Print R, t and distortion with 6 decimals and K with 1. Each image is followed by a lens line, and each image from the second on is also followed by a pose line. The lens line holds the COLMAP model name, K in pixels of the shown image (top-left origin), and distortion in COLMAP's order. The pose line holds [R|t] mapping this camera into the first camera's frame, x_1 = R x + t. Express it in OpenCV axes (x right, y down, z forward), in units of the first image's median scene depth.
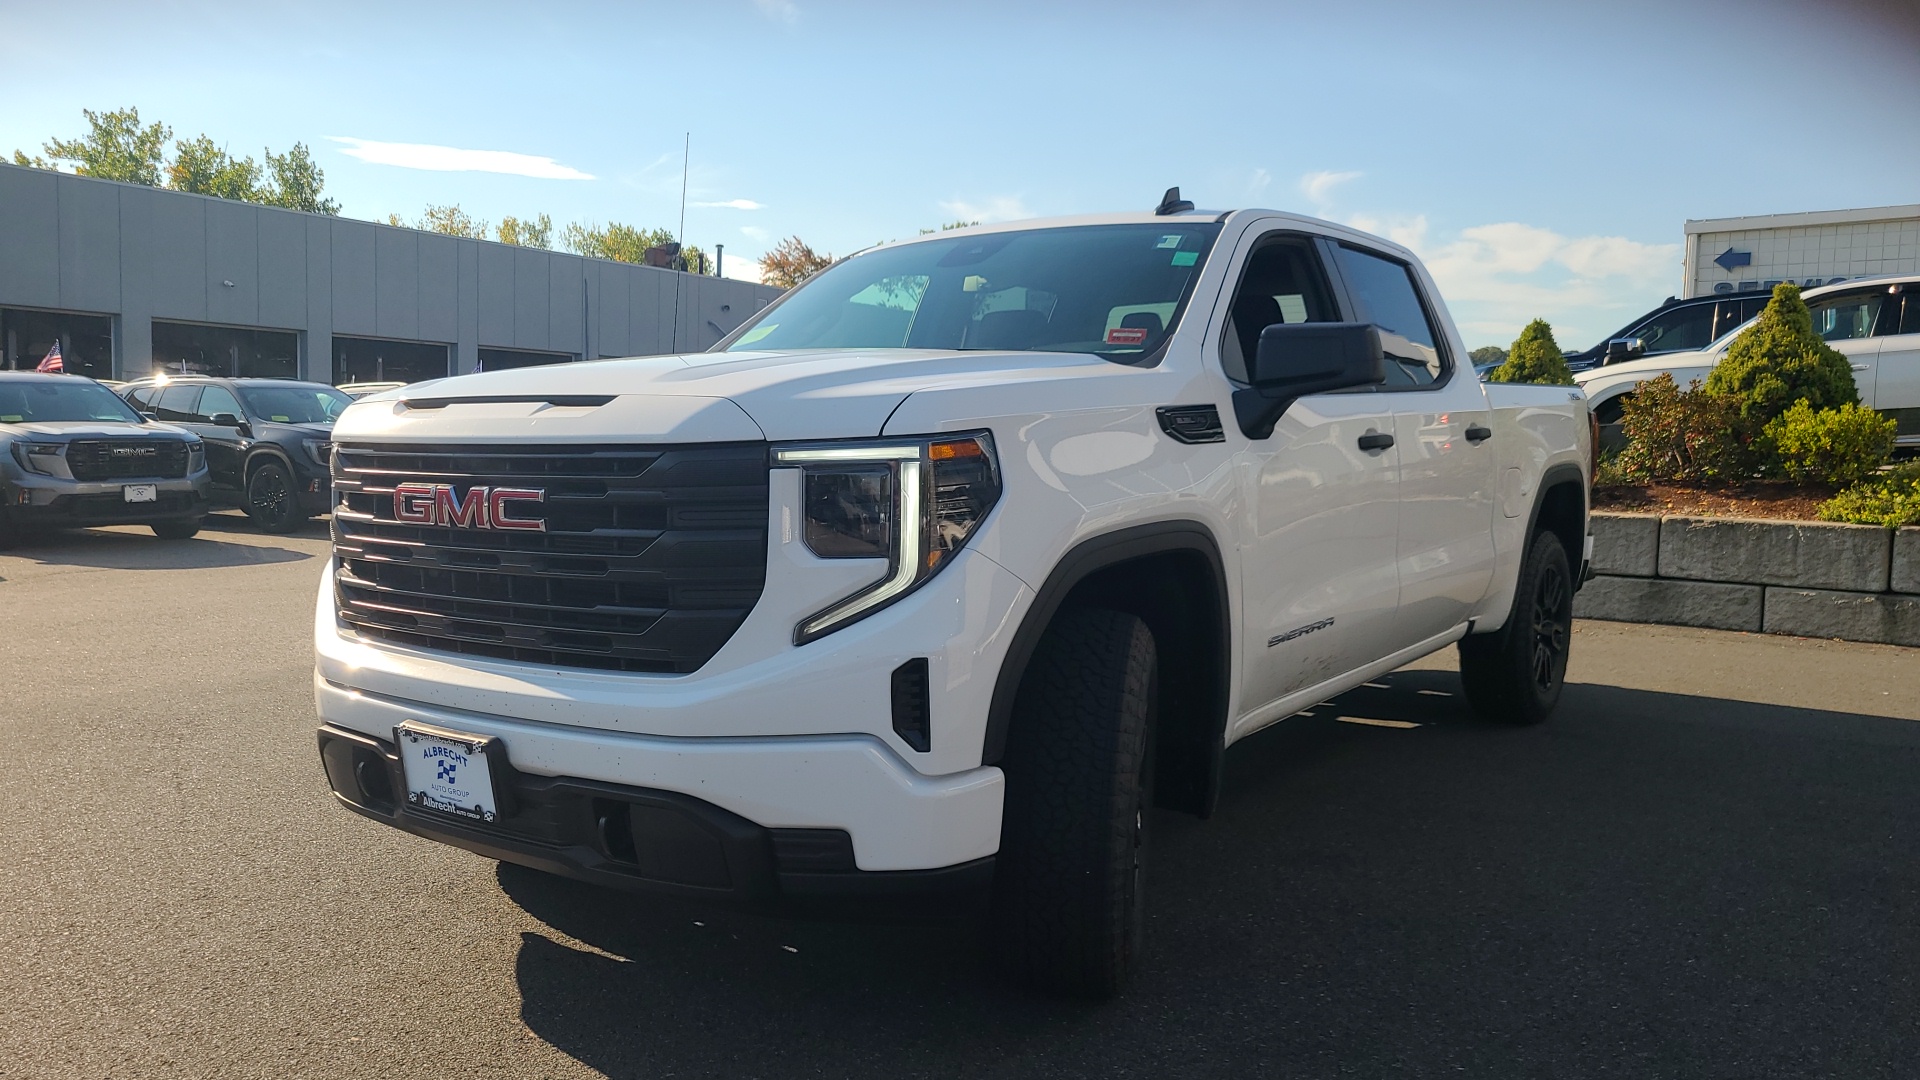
lens RADIAL K [[1445.1, 0, 942.1], [0, 1445.1, 552.4], [0, 0, 1]] dist [0.049641, -0.041003]
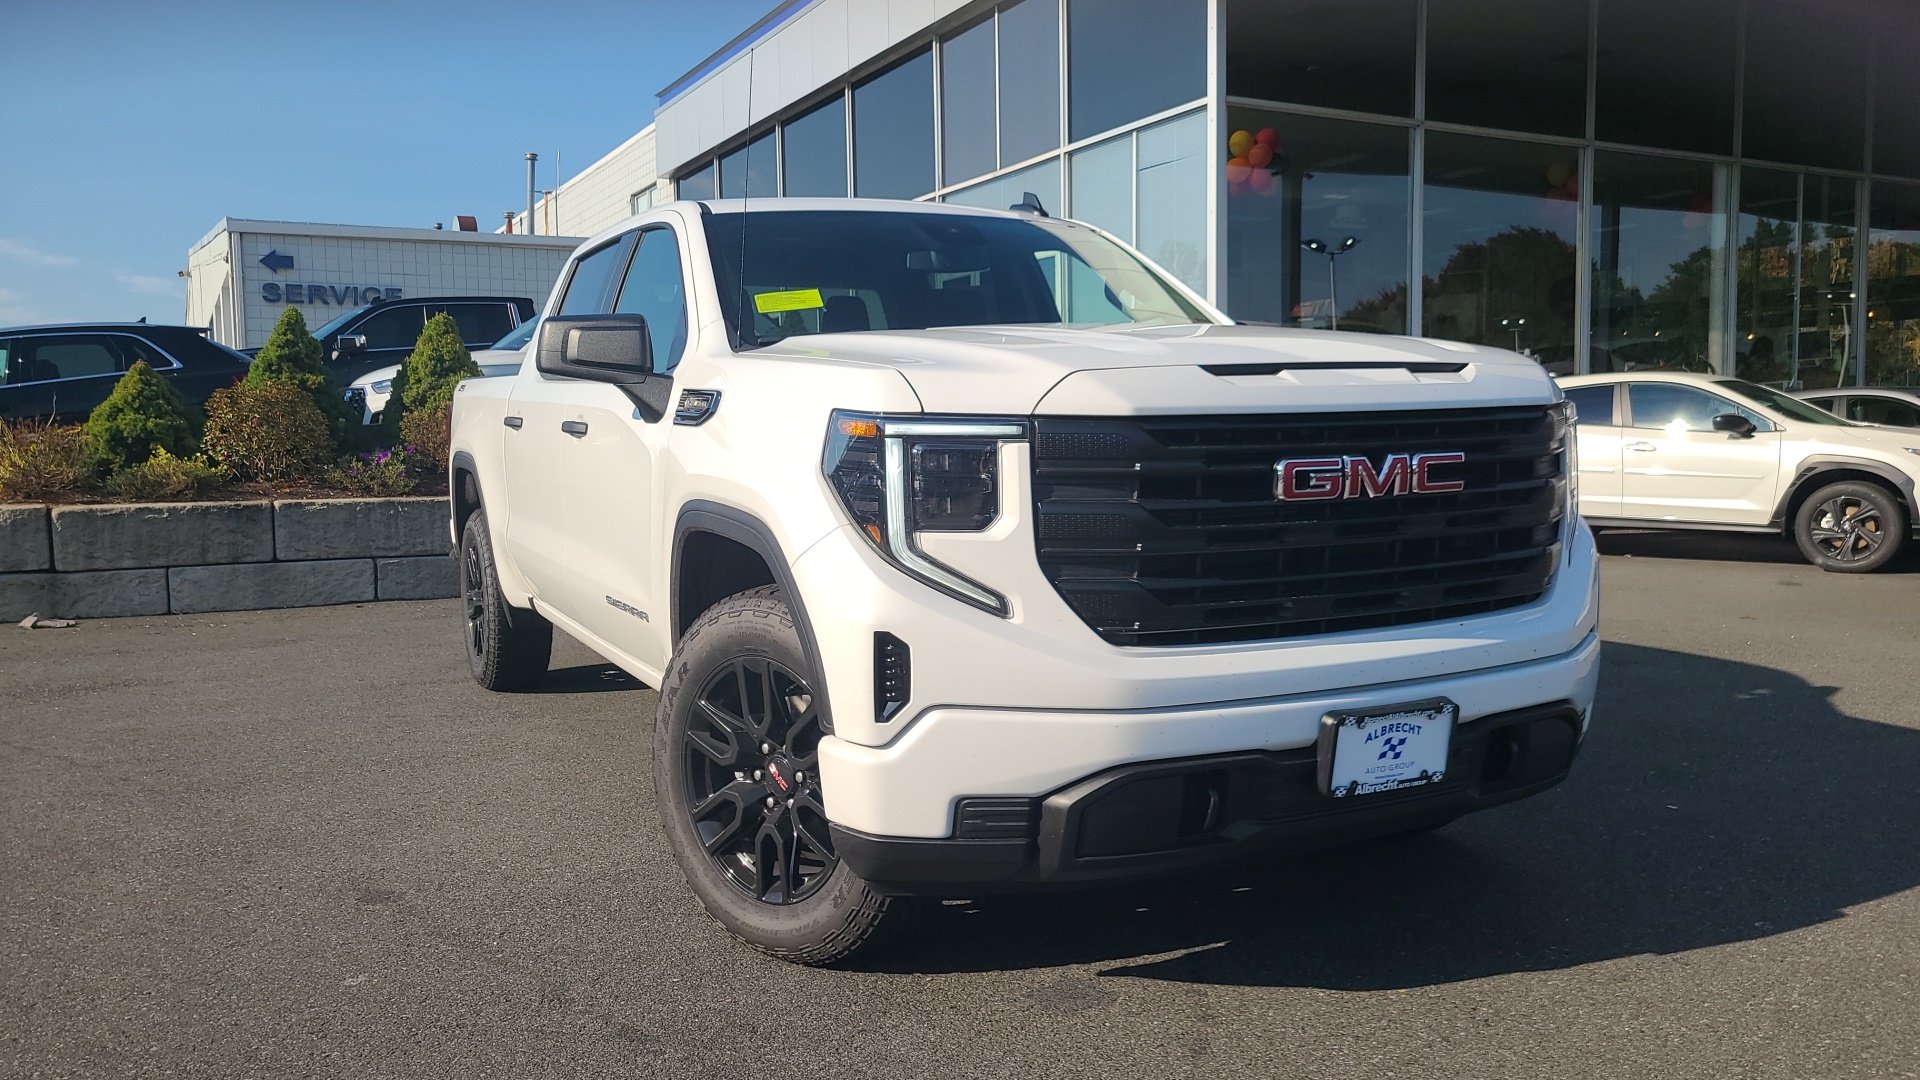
lens RADIAL K [[1445.1, 0, 951.8], [0, 1445.1, 556.7], [0, 0, 1]] dist [0.049641, -0.041003]
pose [[0.455023, -0.094222, 0.885481, -1.329838], [0.092173, 0.994029, 0.058408, -0.060741], [-0.885697, 0.055040, 0.460990, 0.811050]]
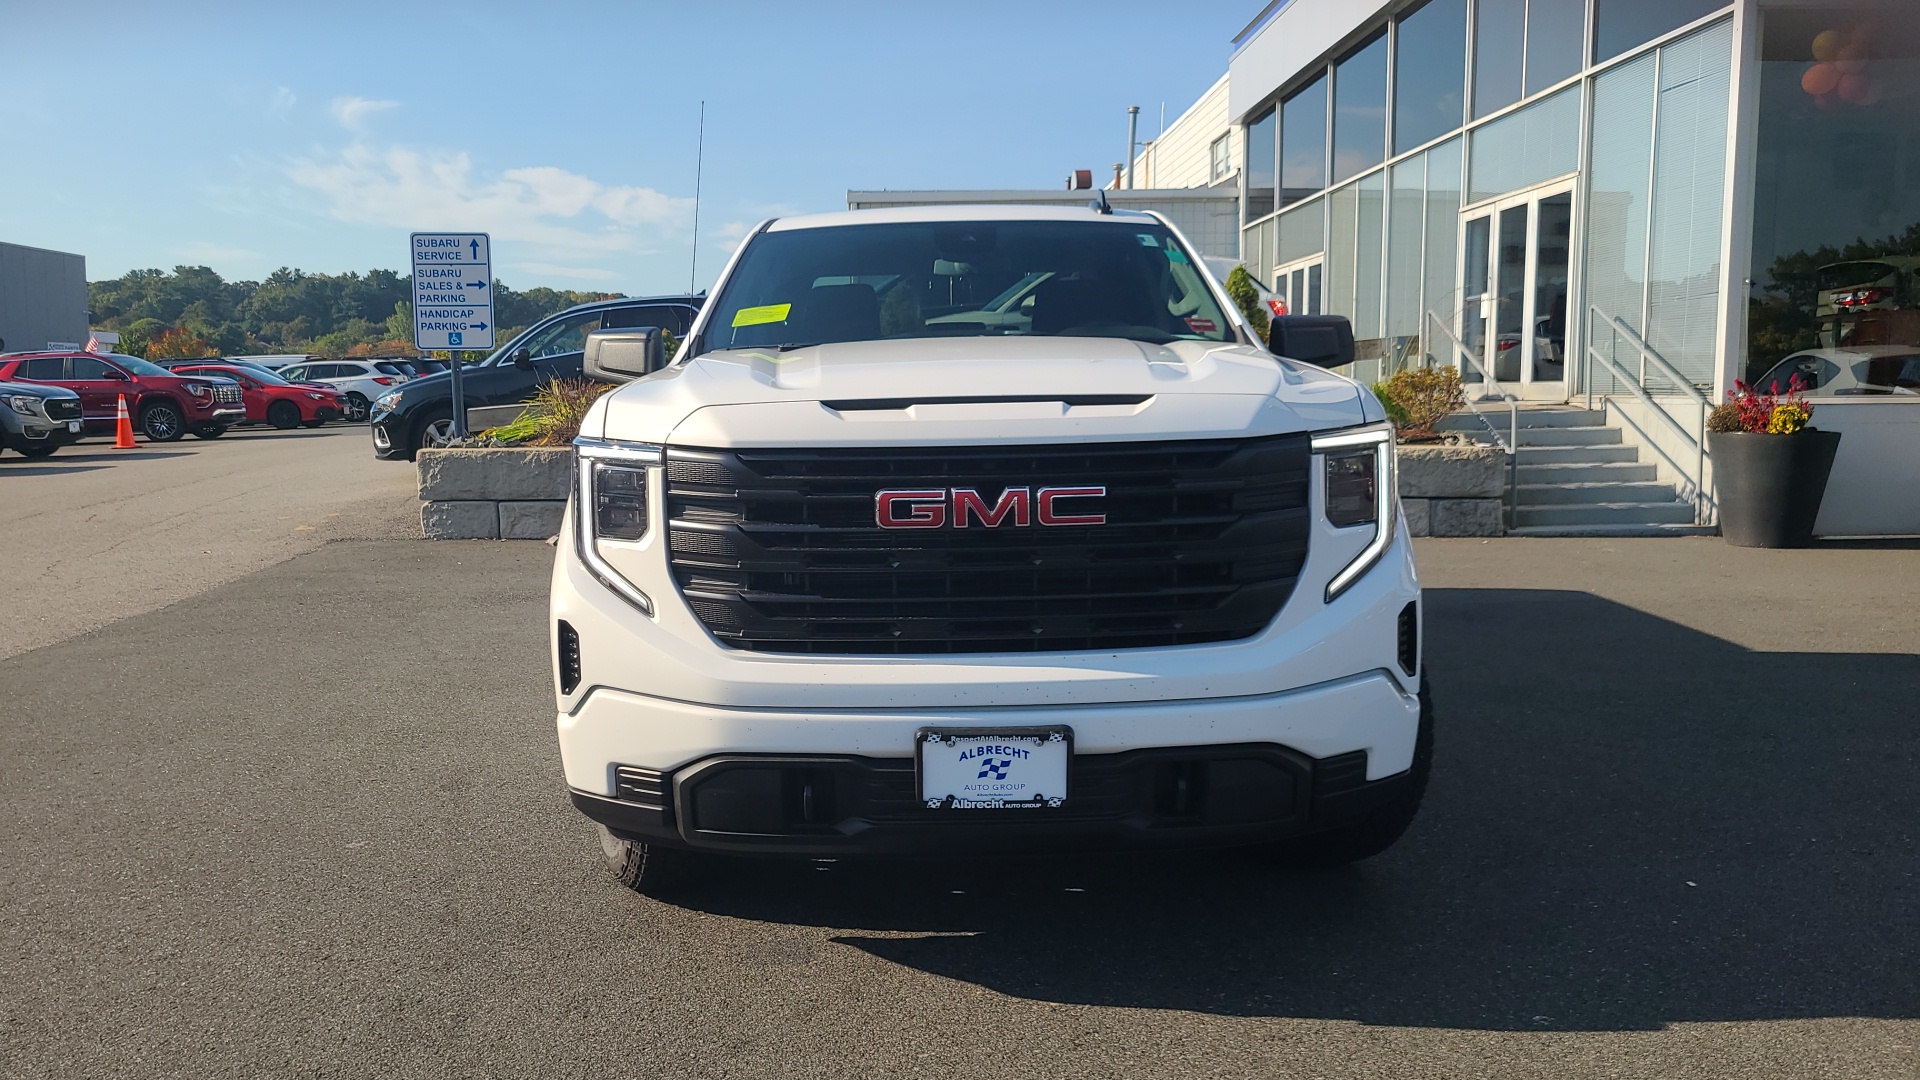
lens RADIAL K [[1445.1, 0, 948.8], [0, 1445.1, 542.5], [0, 0, 1]] dist [0.049641, -0.041003]
pose [[0.802929, -0.086207, 0.589808, -0.953799], [0.065777, 0.996258, 0.056070, -0.065867], [-0.592434, -0.006225, 0.805595, 0.207518]]
